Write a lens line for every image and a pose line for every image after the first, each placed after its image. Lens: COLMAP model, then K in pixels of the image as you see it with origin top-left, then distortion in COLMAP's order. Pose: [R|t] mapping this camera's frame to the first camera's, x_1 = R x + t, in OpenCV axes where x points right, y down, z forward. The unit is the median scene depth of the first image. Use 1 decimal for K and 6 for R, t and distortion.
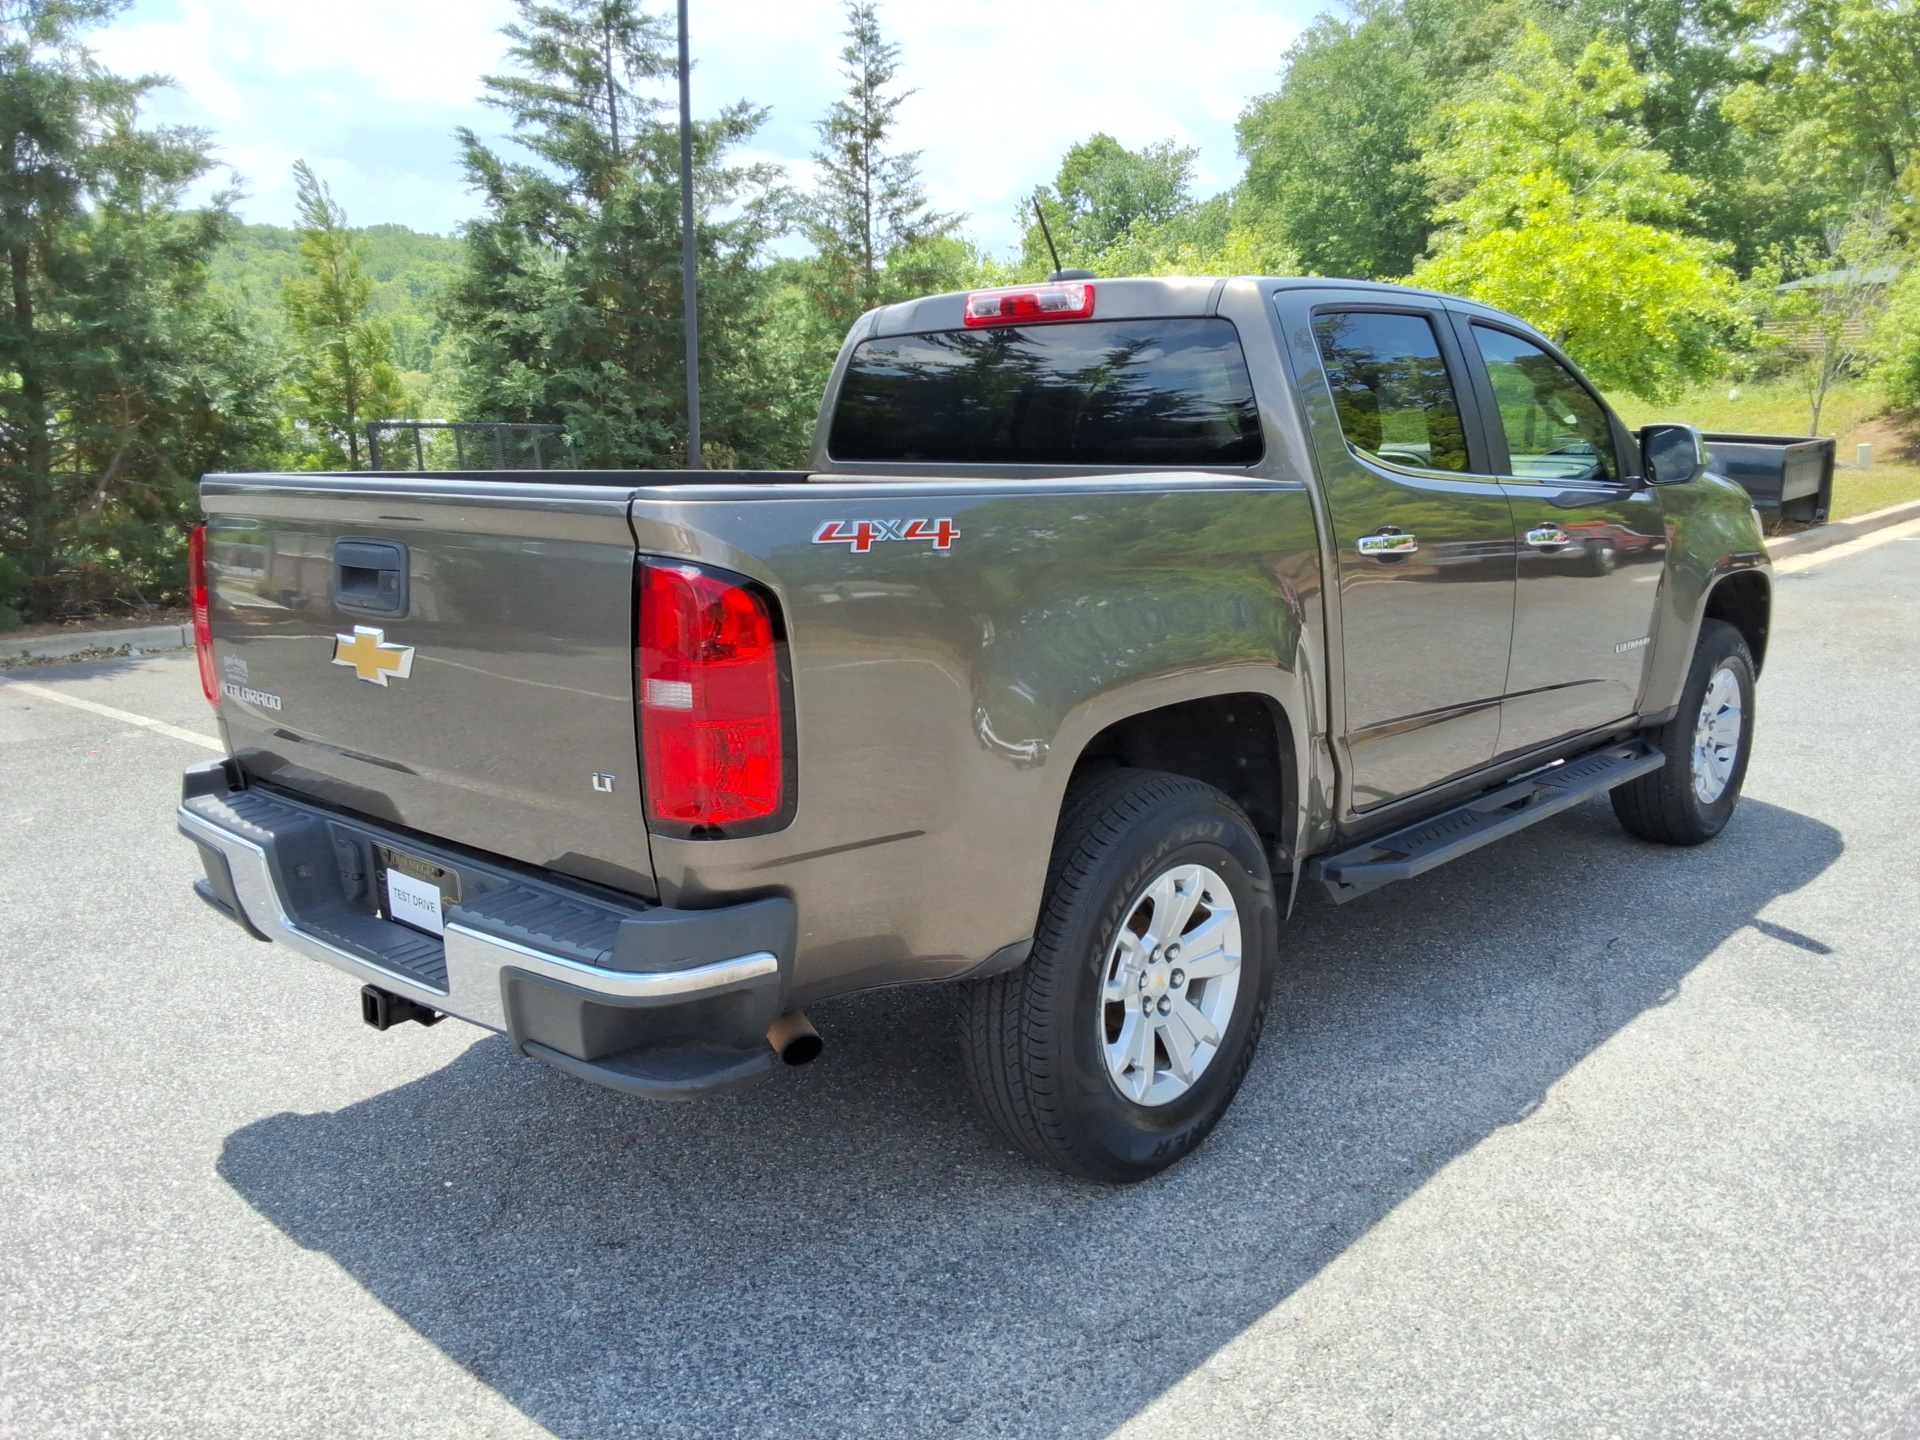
lens RADIAL K [[1541.7, 0, 977.3], [0, 1541.7, 718.0], [0, 0, 1]] dist [0.084404, -0.131073]
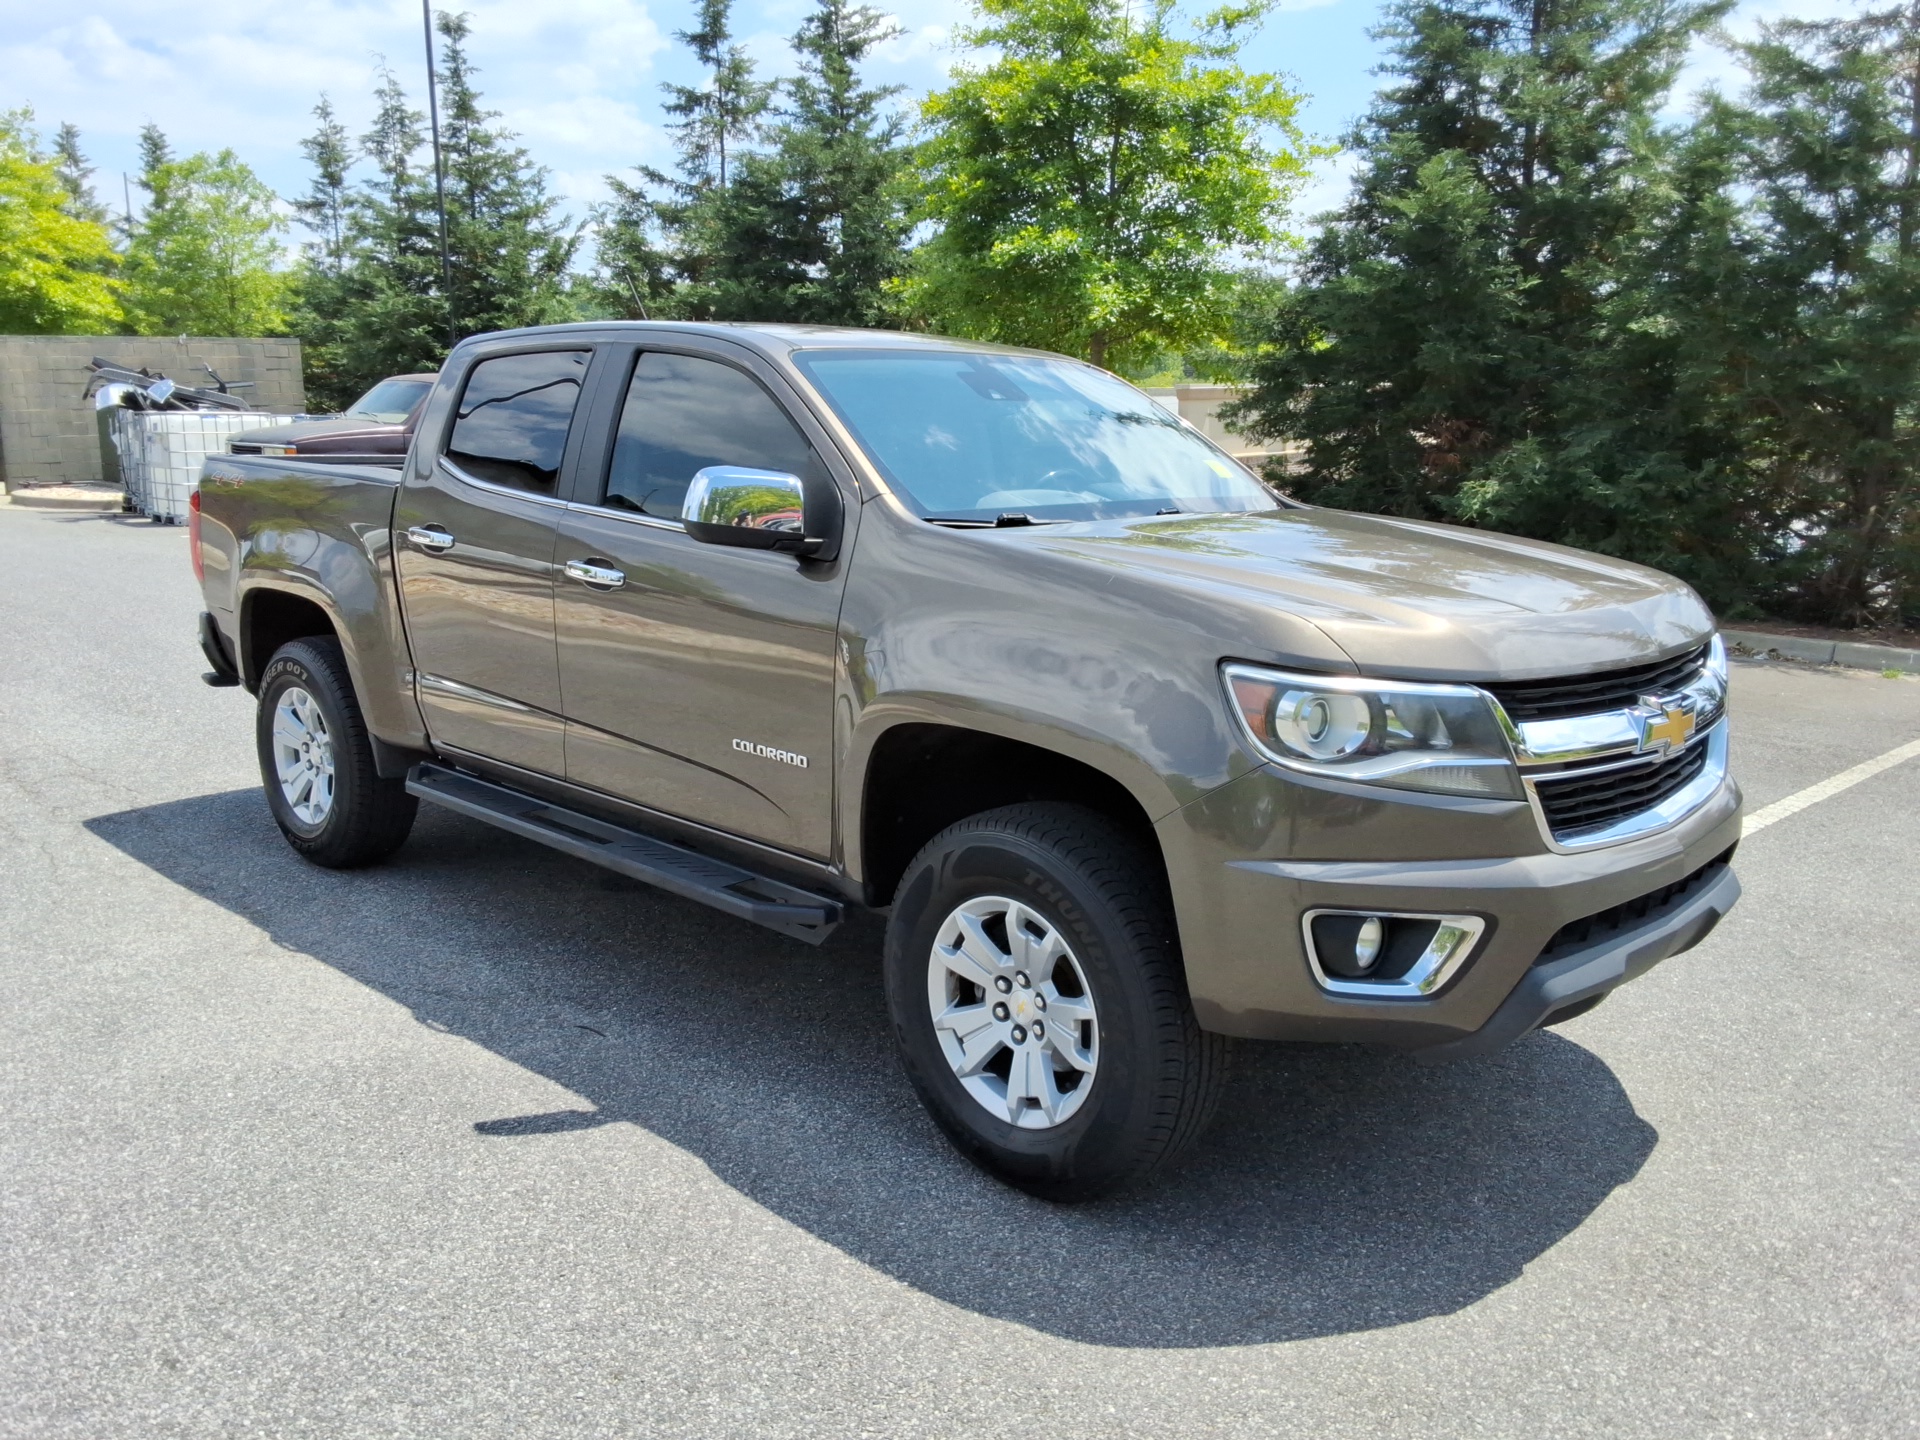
lens RADIAL K [[1541.7, 0, 962.1], [0, 1541.7, 711.8], [0, 0, 1]] dist [0.084404, -0.131073]
pose [[-0.047448, 0.182970, -0.981973, 1.755423], [-0.192609, 0.962955, 0.188733, -0.340634], [0.980128, 0.198092, -0.010448, 1.678258]]
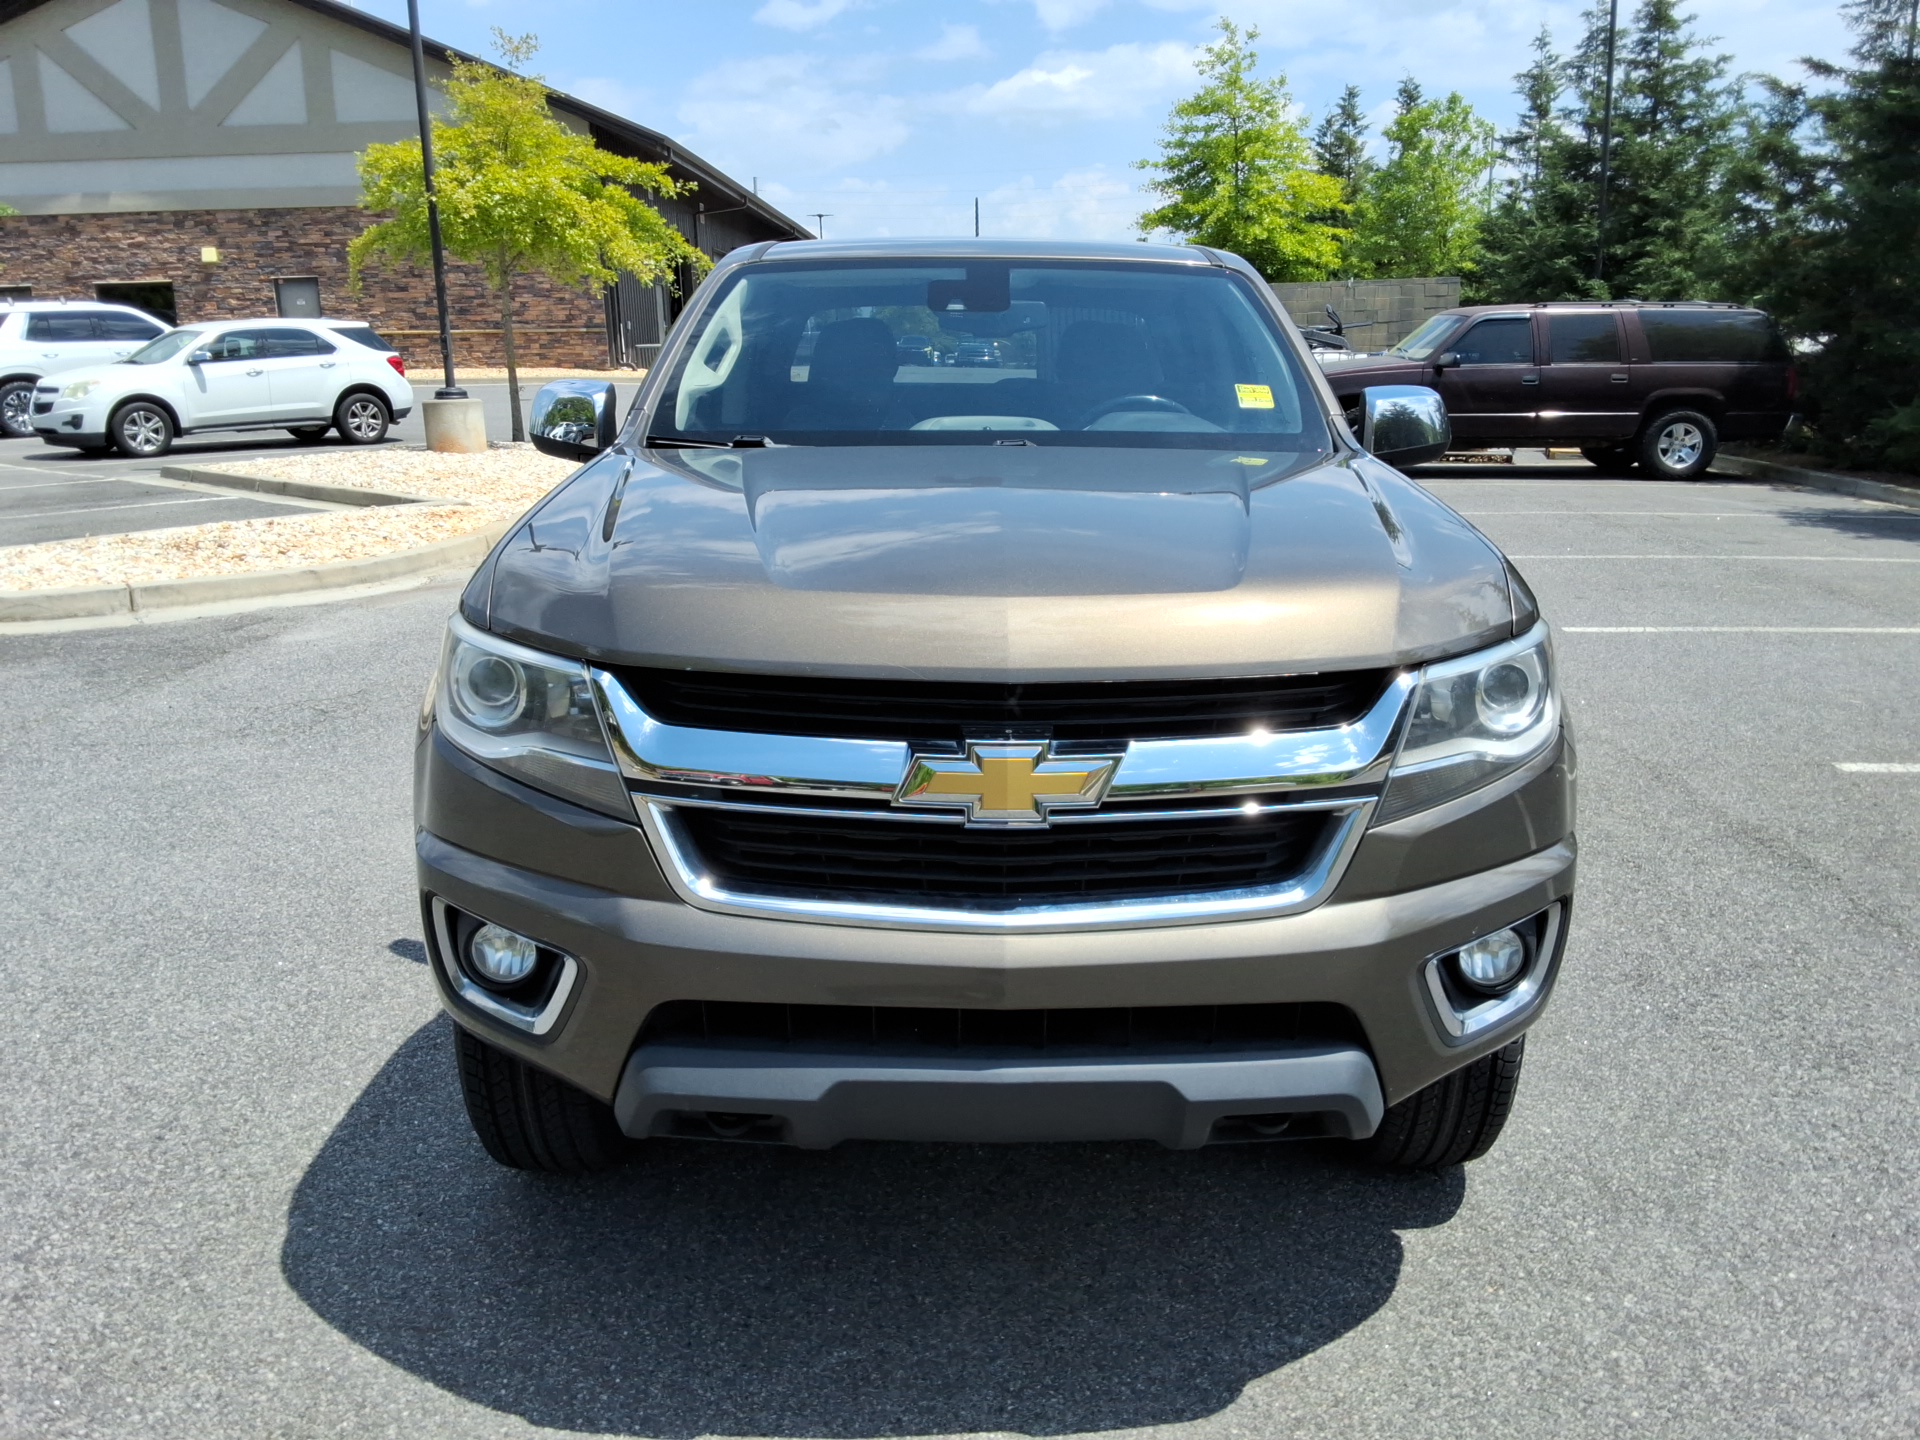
lens RADIAL K [[1541.7, 0, 970.9], [0, 1541.7, 705.6], [0, 0, 1]] dist [0.084404, -0.131073]
pose [[-0.741880, 0.145382, -0.654583, 1.219437], [-0.128512, 0.927288, 0.351599, -0.483752], [0.658103, 0.344966, -0.669253, 2.494357]]
